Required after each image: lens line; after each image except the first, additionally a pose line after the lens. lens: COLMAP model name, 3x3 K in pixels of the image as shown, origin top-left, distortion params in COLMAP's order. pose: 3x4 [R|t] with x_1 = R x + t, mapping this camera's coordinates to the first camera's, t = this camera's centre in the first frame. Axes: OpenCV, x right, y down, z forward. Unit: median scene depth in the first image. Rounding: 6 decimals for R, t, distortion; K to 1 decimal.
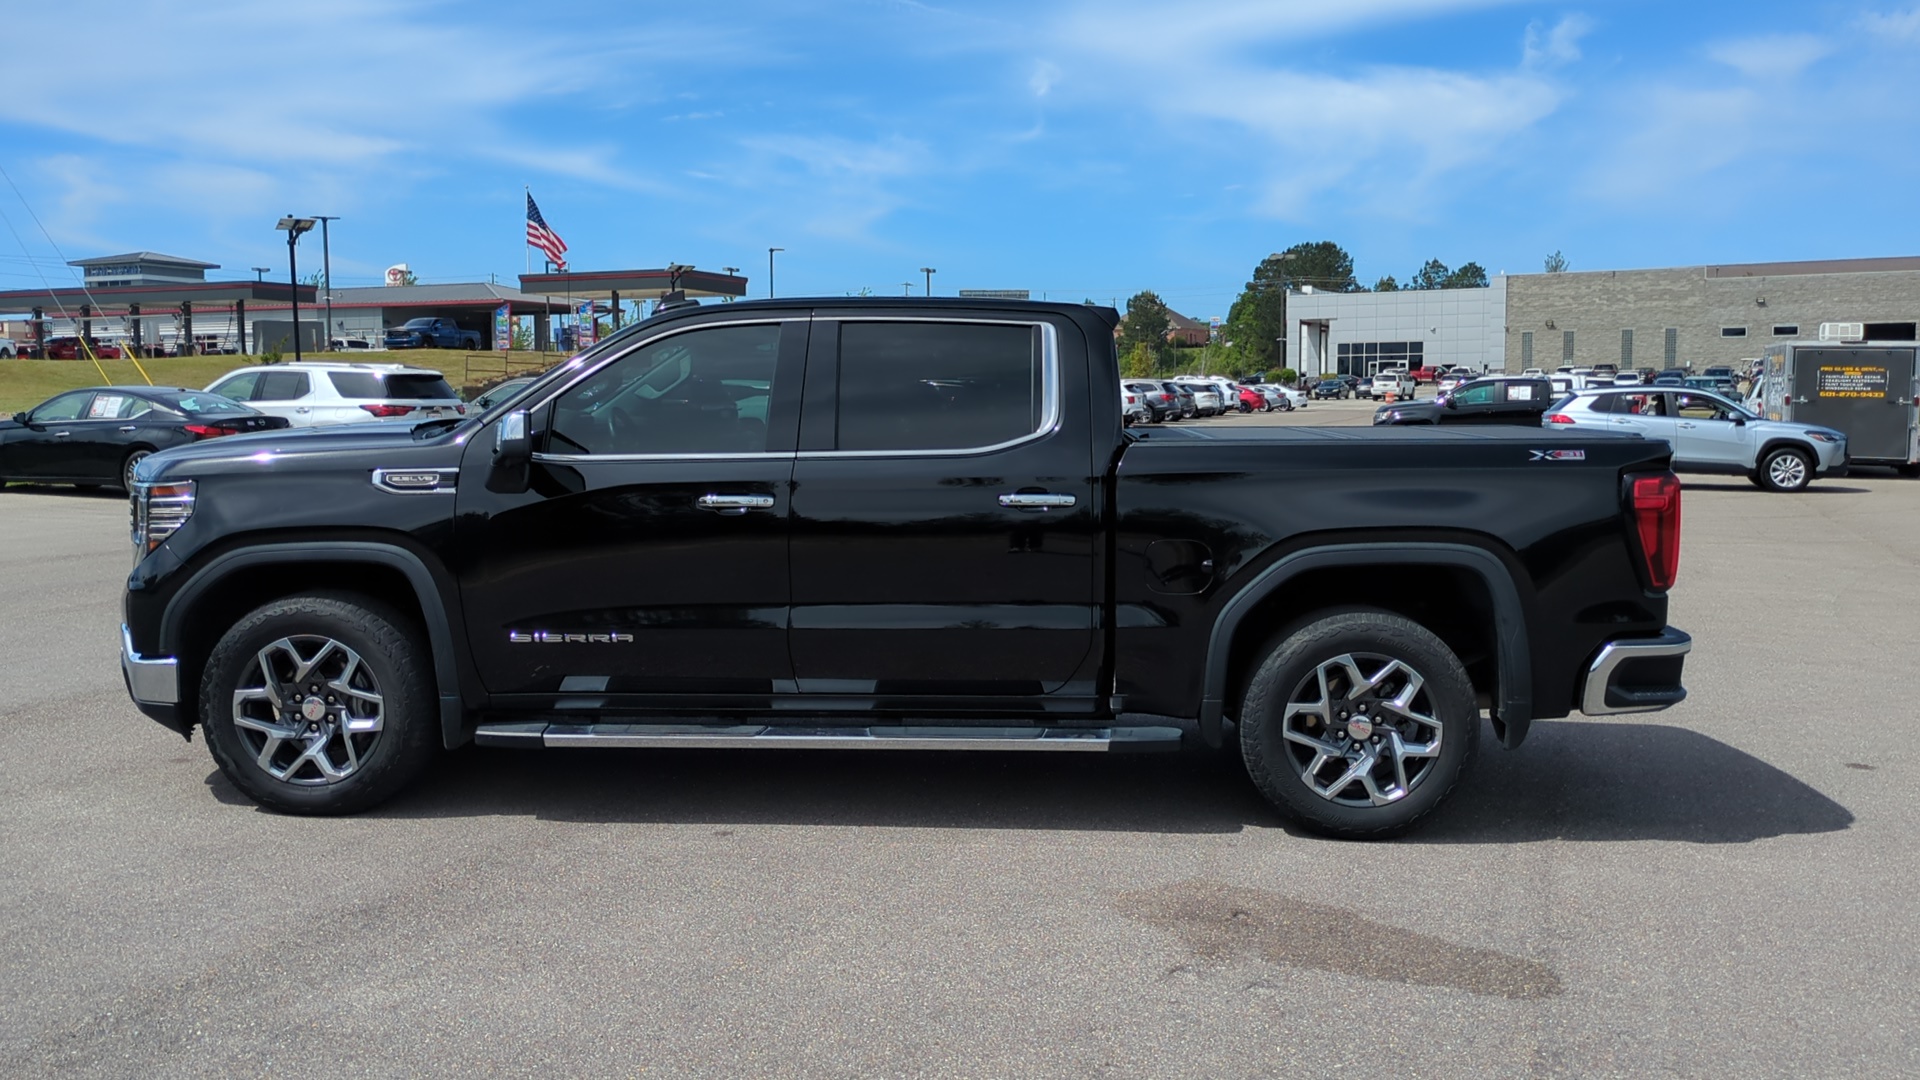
lens RADIAL K [[1651.3, 0, 954.3], [0, 1651.3, 531.2], [0, 0, 1]] dist [0.059142, -0.084232]
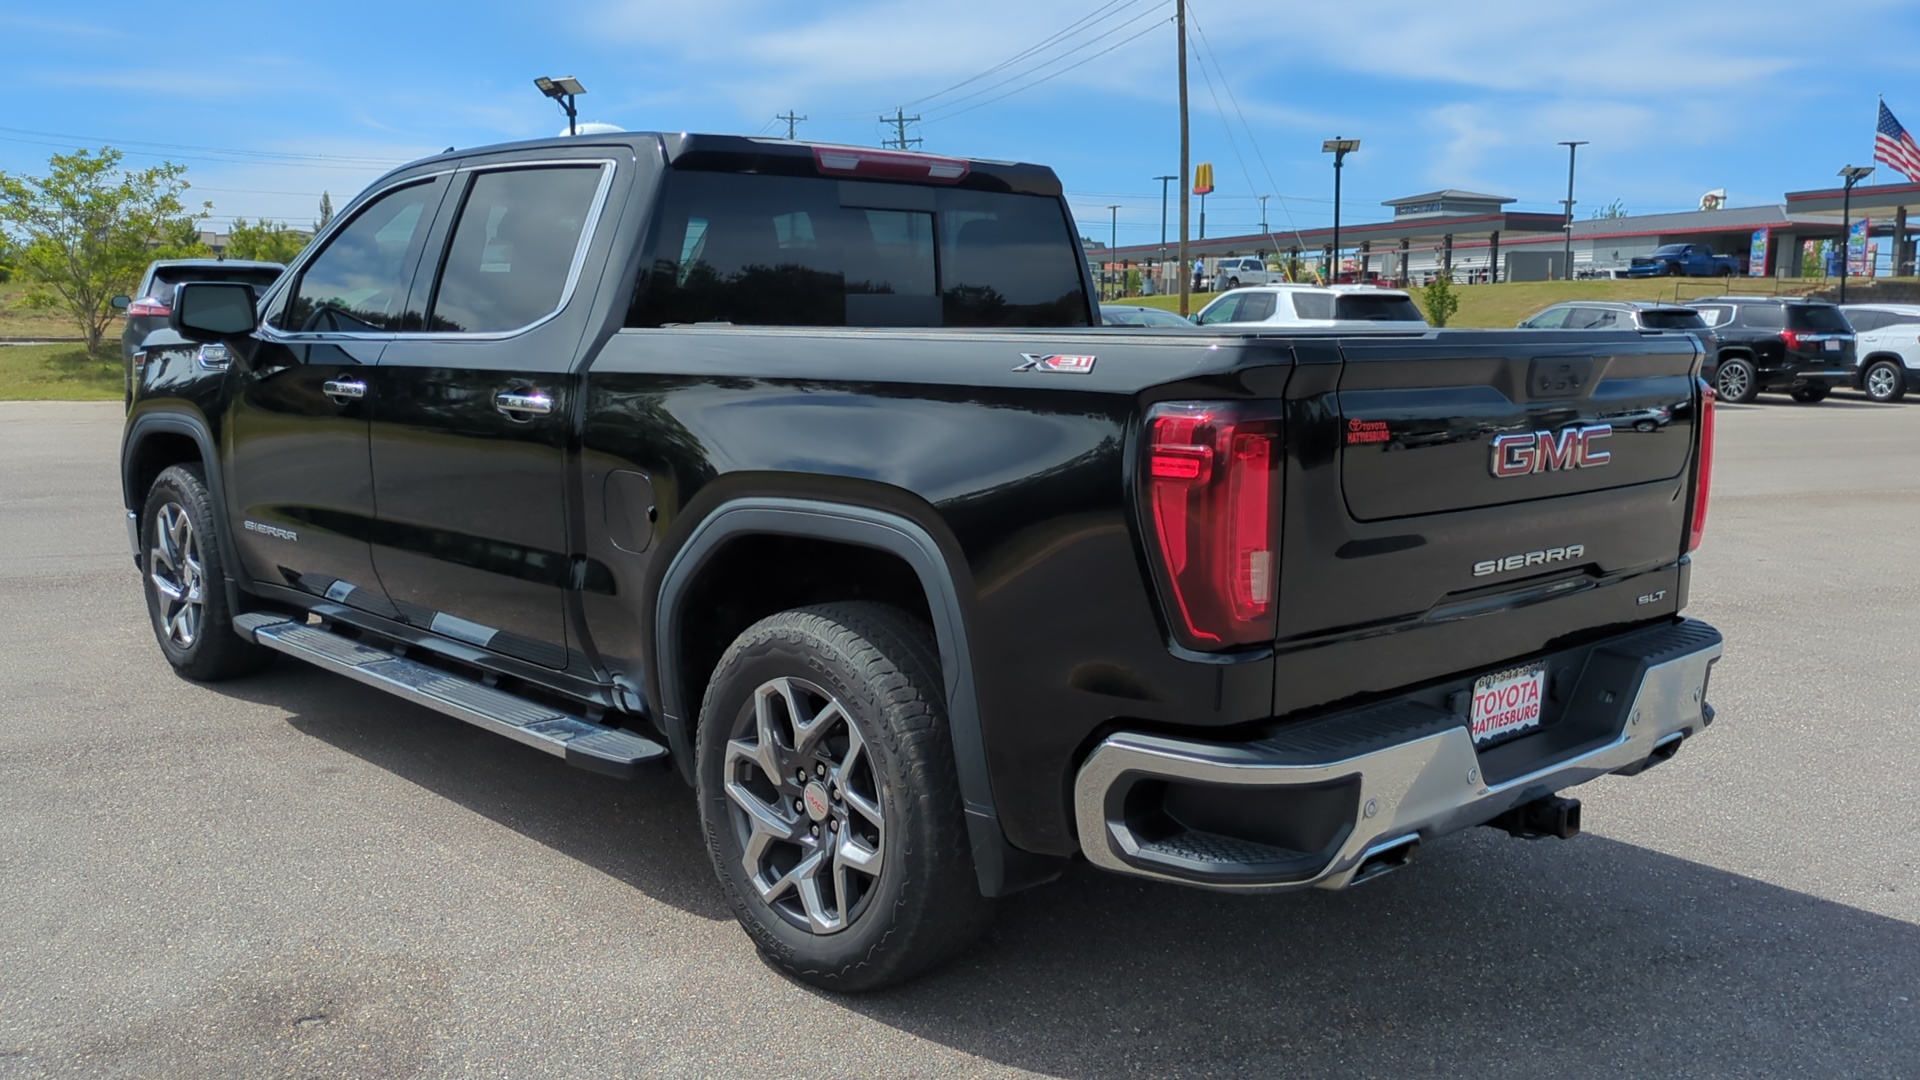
lens RADIAL K [[1651.3, 0, 954.3], [0, 1651.3, 531.2], [0, 0, 1]] dist [0.059142, -0.084232]
pose [[0.718683, 0.097846, -0.688419, 0.668147], [-0.071292, 0.995201, 0.067023, -0.023913], [0.691673, 0.000910, 0.722210, 0.577707]]
